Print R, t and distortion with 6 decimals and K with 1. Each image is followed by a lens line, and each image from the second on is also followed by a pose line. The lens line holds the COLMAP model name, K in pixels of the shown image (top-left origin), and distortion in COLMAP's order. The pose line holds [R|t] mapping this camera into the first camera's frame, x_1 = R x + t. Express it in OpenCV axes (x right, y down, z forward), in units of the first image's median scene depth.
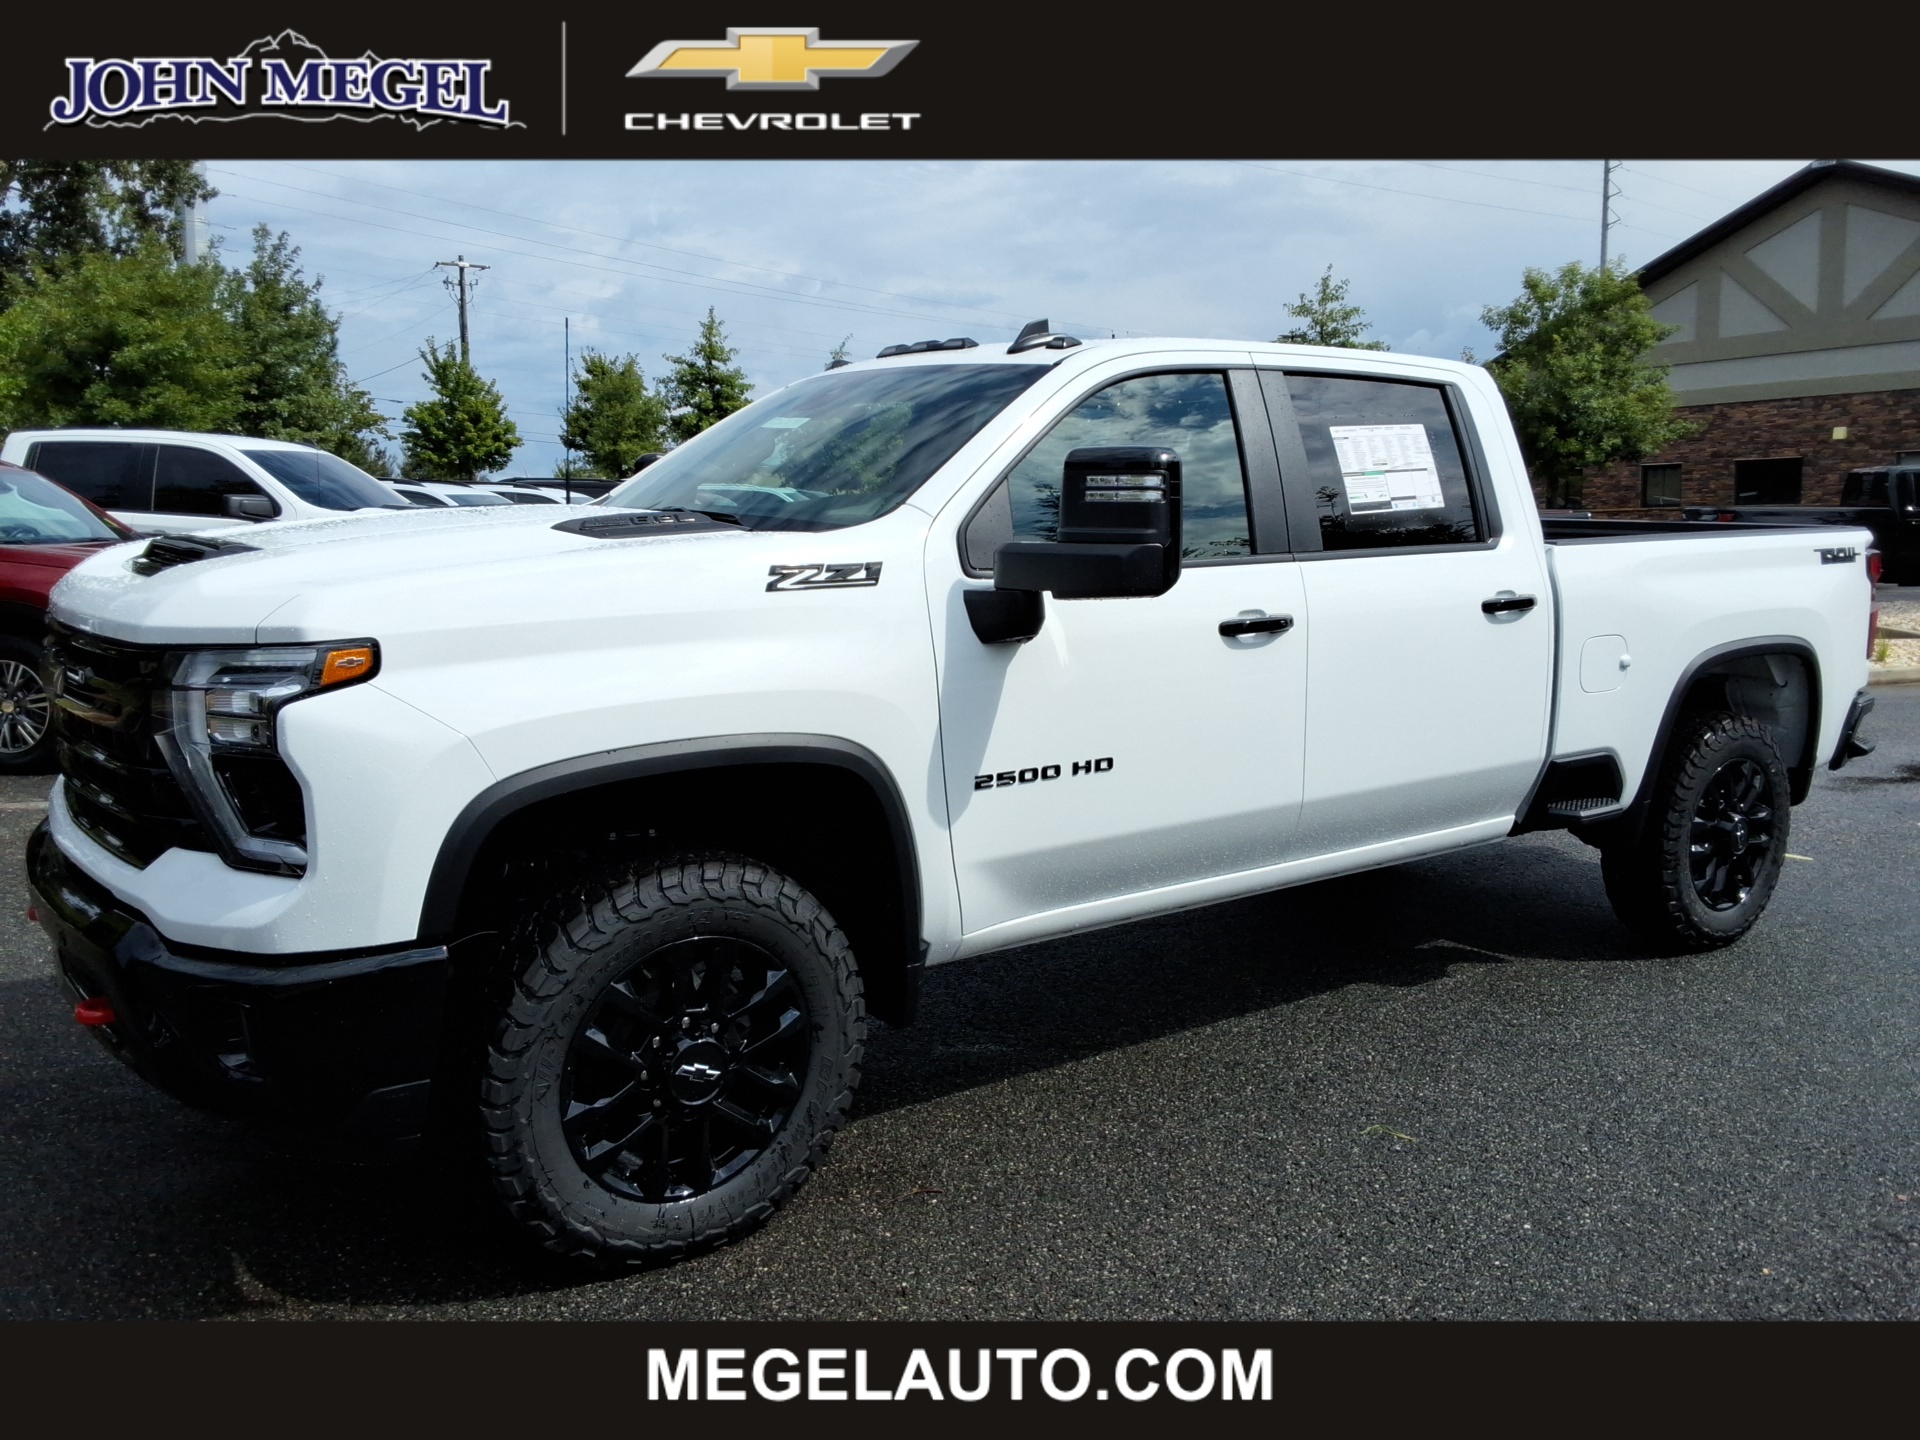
lens RADIAL K [[1544.3, 0, 976.4], [0, 1544.3, 713.5], [0, 0, 1]] dist [0.126119, -0.198504]
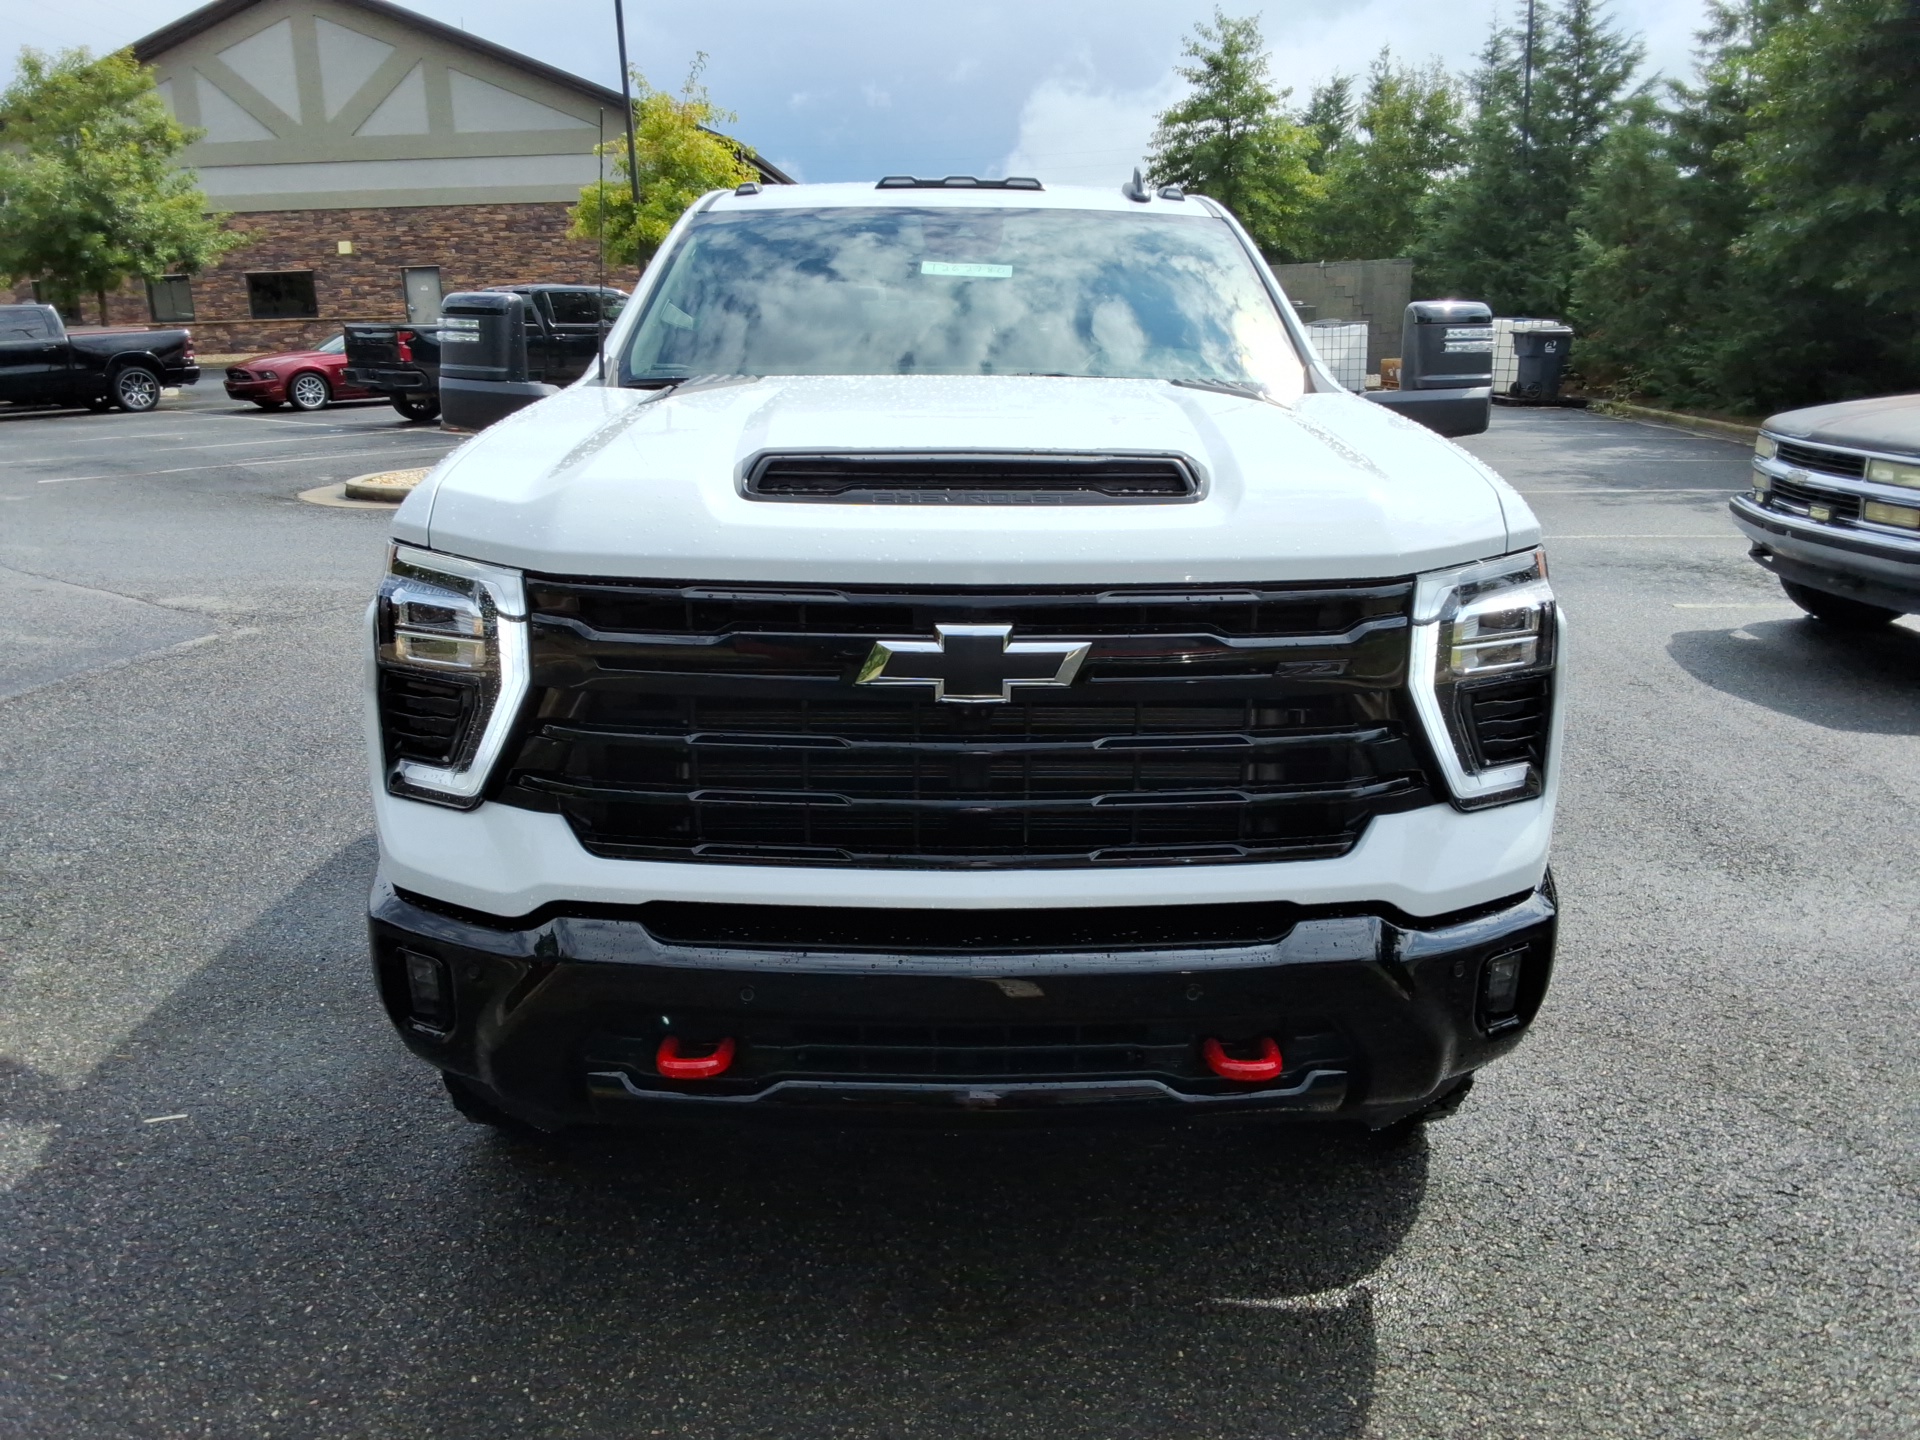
lens RADIAL K [[1544.3, 0, 984.3], [0, 1544.3, 708.0], [0, 0, 1]] dist [0.126119, -0.198504]
pose [[0.559711, -0.210994, 0.801377, -0.142352], [0.118829, 0.977484, 0.174367, -0.015637], [-0.820124, -0.002369, 0.572181, 0.077211]]
